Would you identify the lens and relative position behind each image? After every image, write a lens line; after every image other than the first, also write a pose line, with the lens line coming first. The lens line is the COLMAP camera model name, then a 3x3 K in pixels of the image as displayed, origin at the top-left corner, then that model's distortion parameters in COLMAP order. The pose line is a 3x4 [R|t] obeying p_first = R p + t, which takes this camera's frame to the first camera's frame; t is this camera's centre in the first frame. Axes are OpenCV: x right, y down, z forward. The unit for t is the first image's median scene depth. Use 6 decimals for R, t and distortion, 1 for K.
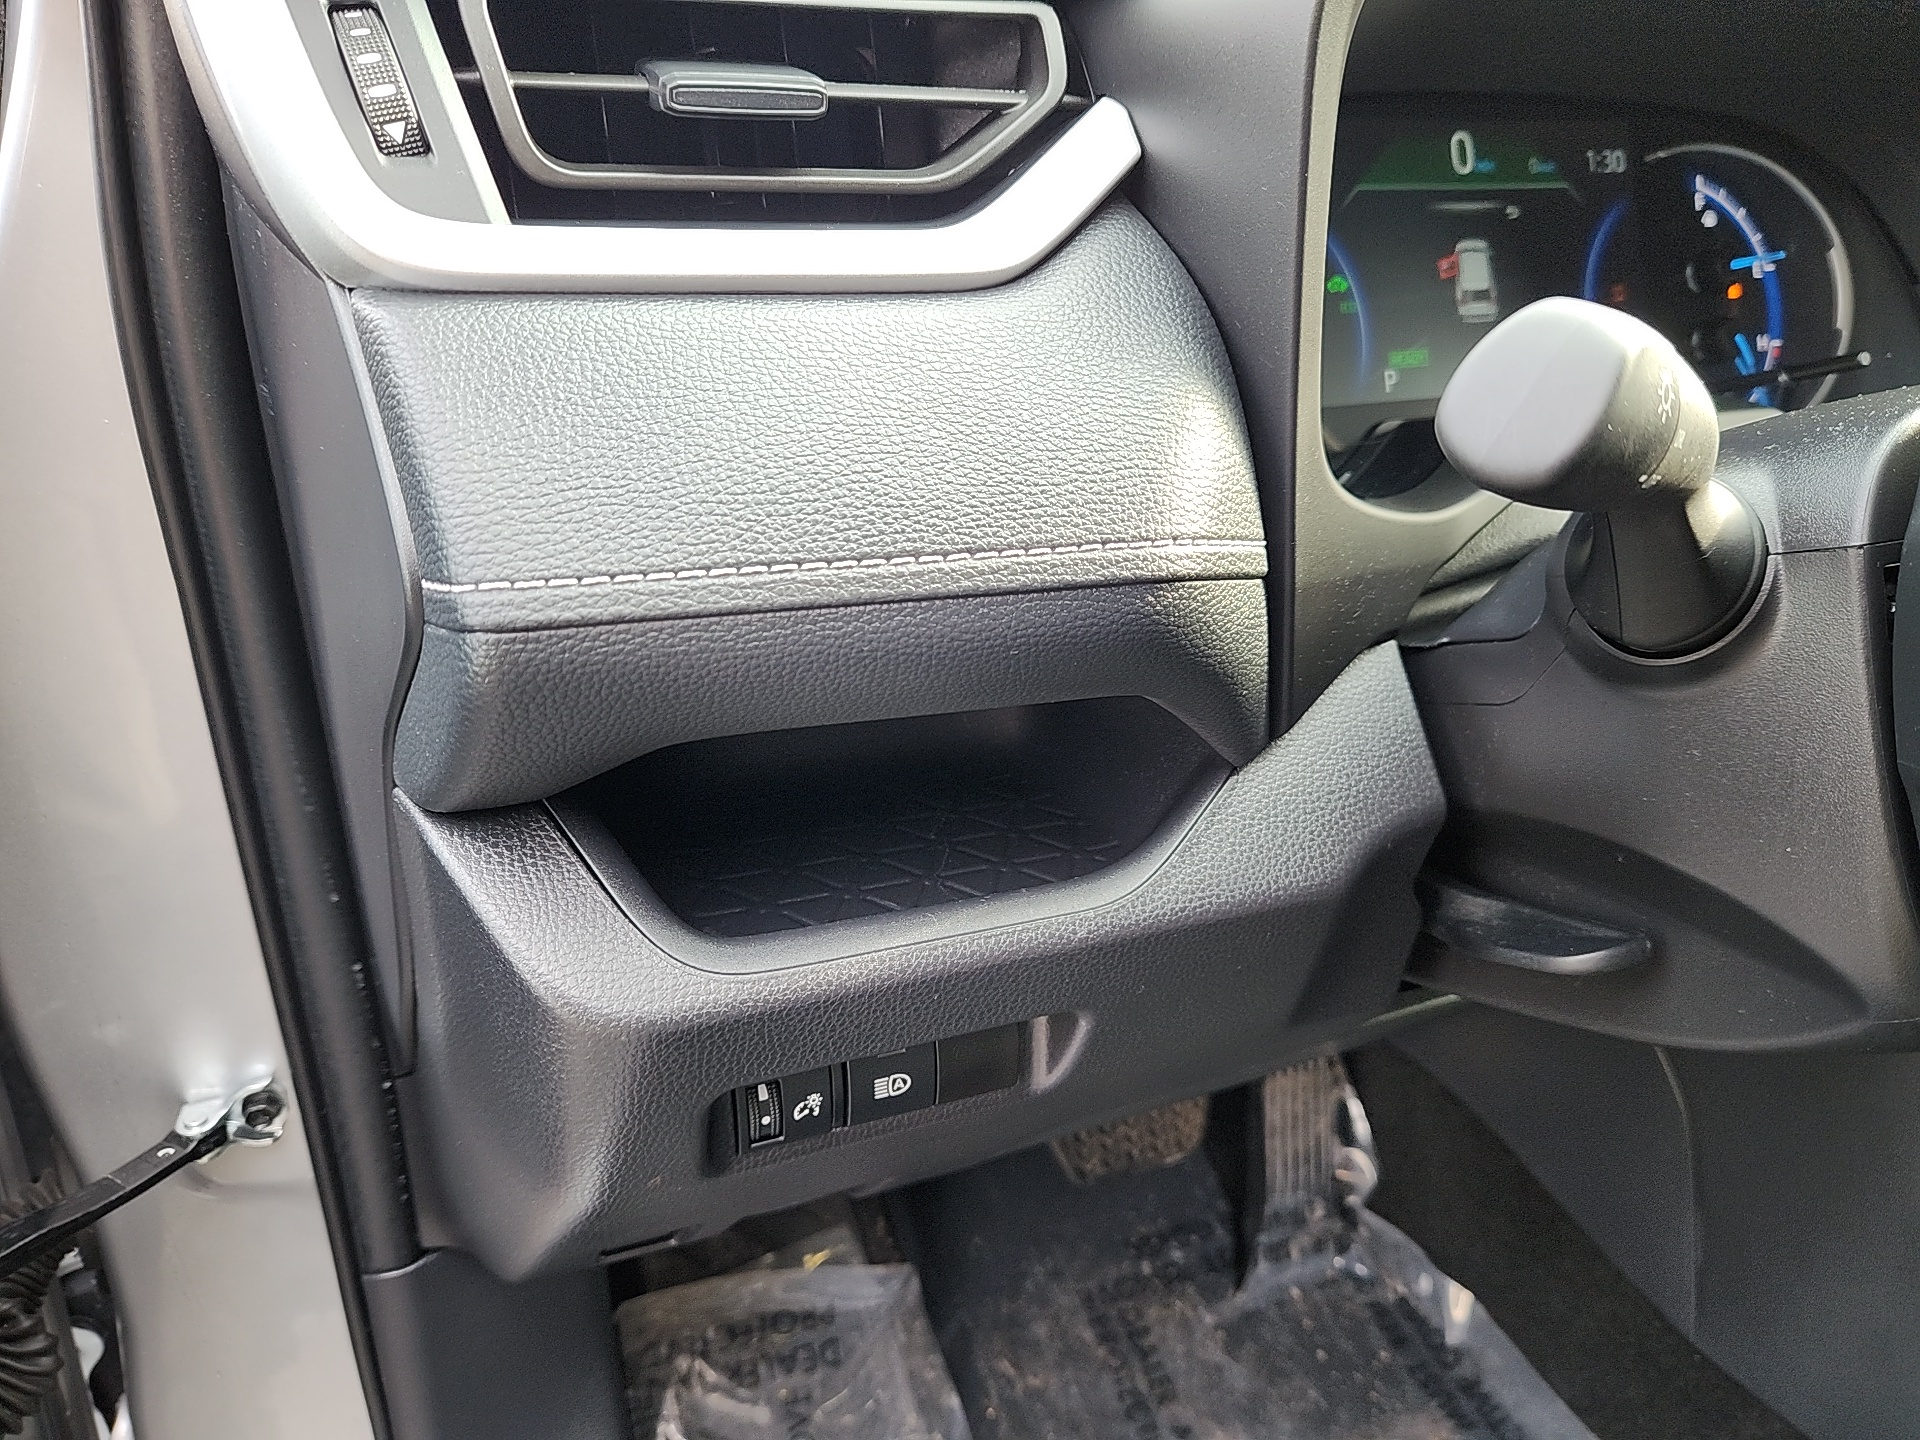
lens RADIAL K [[1293.0, 0, 959.0], [0, 1293.0, 715.7], [0, 0, 1]] dist [0.033051, -0.043267]
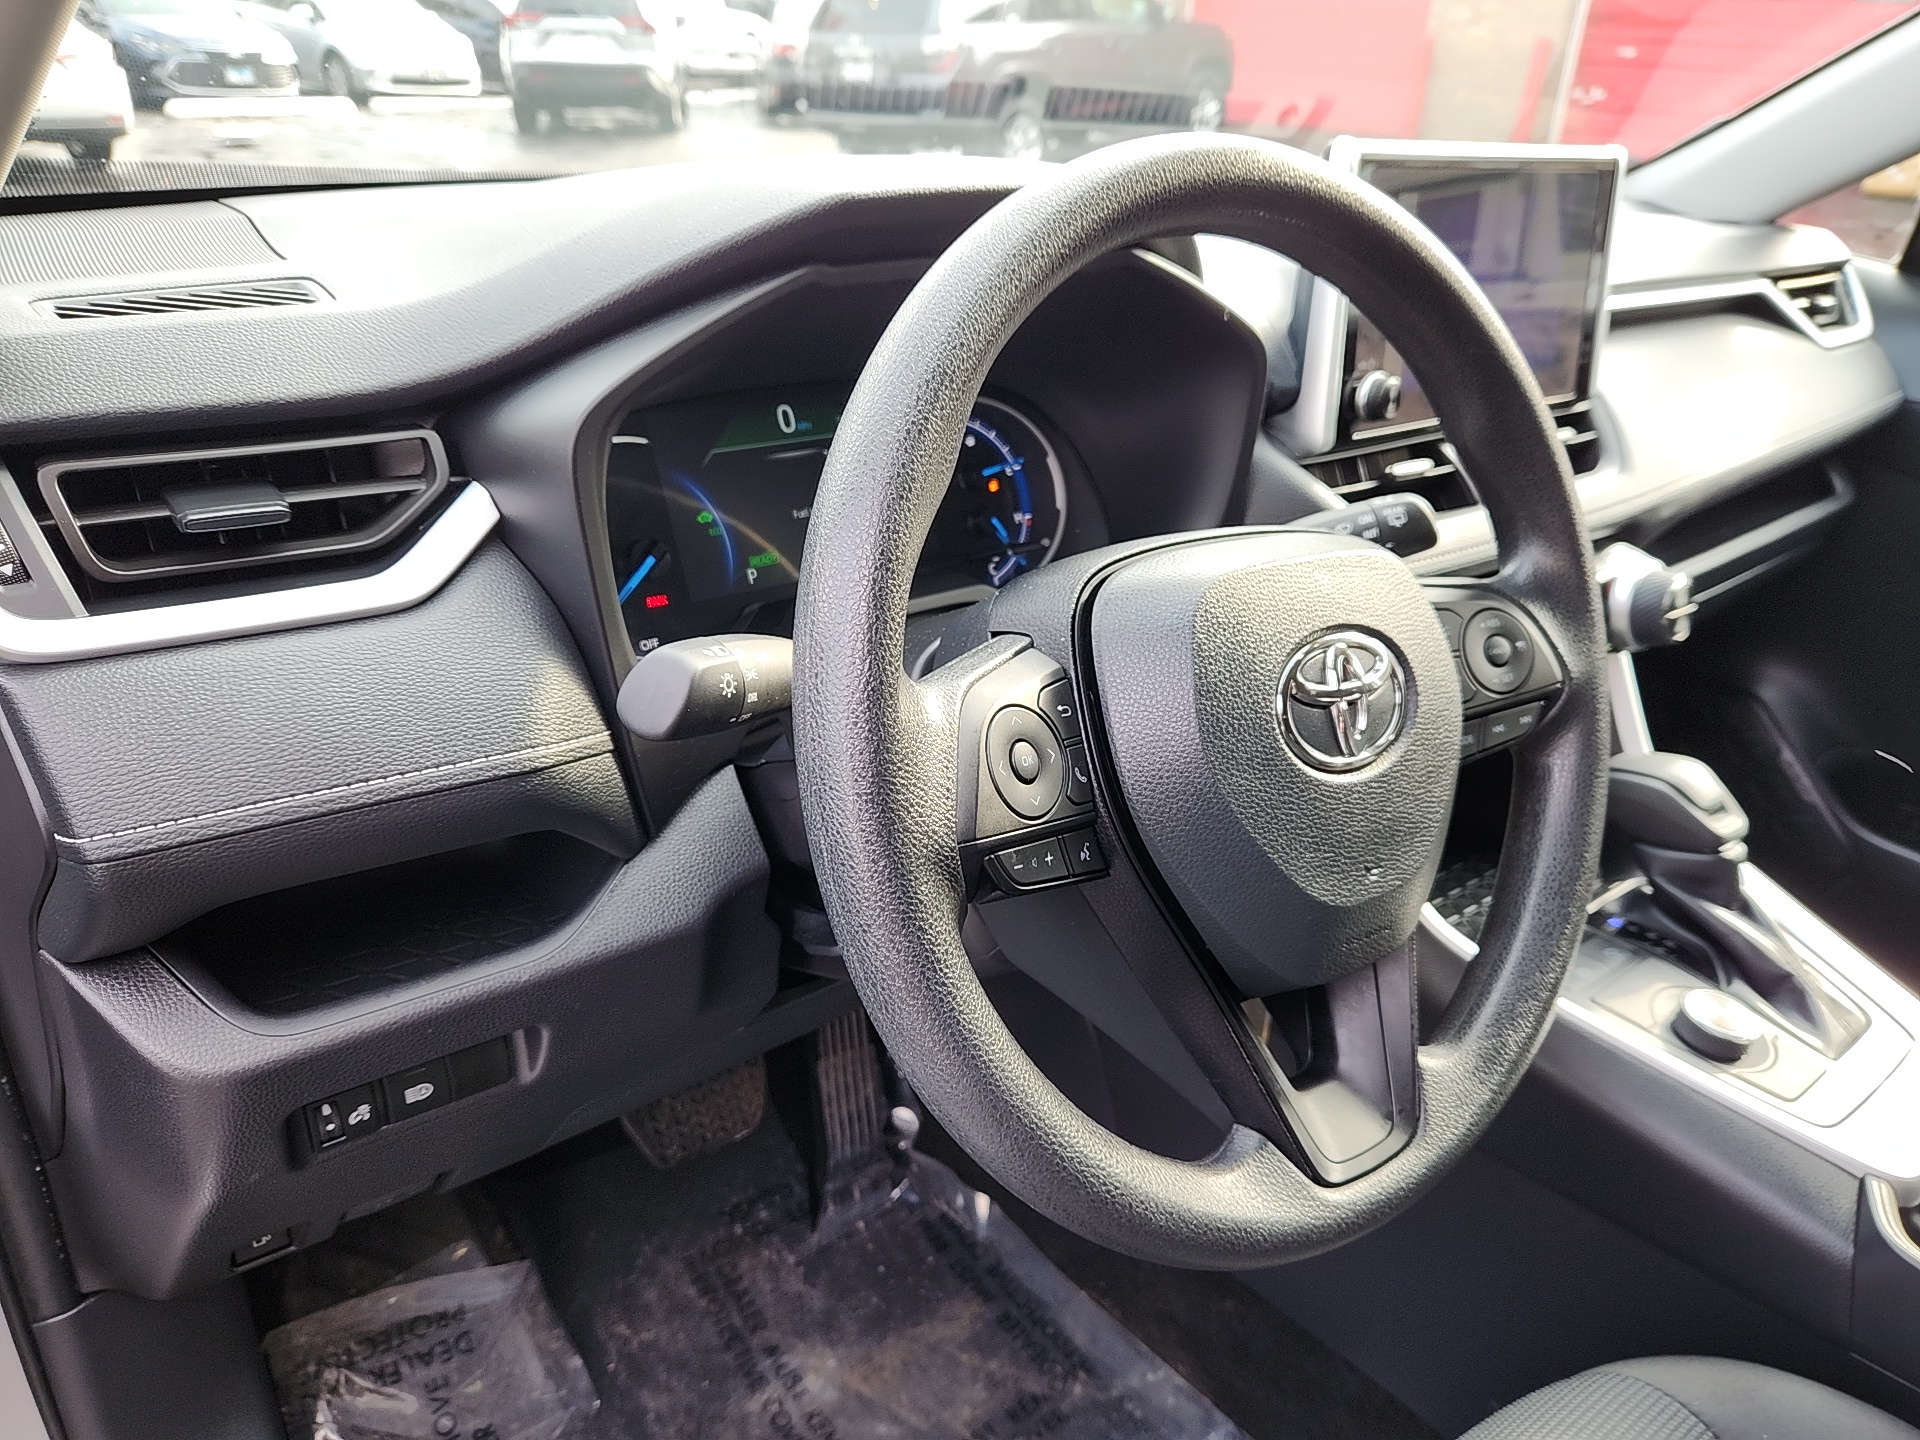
lens RADIAL K [[1324.5, 0, 961.7], [0, 1324.5, 729.3], [0, 0, 1]] dist [0.045645, -0.051257]
pose [[0.965257, -0.102533, 0.240344, 0.111415], [0.102769, 0.994638, 0.011584, -0.046085], [-0.240243, 0.013518, 0.970619, -0.335923]]
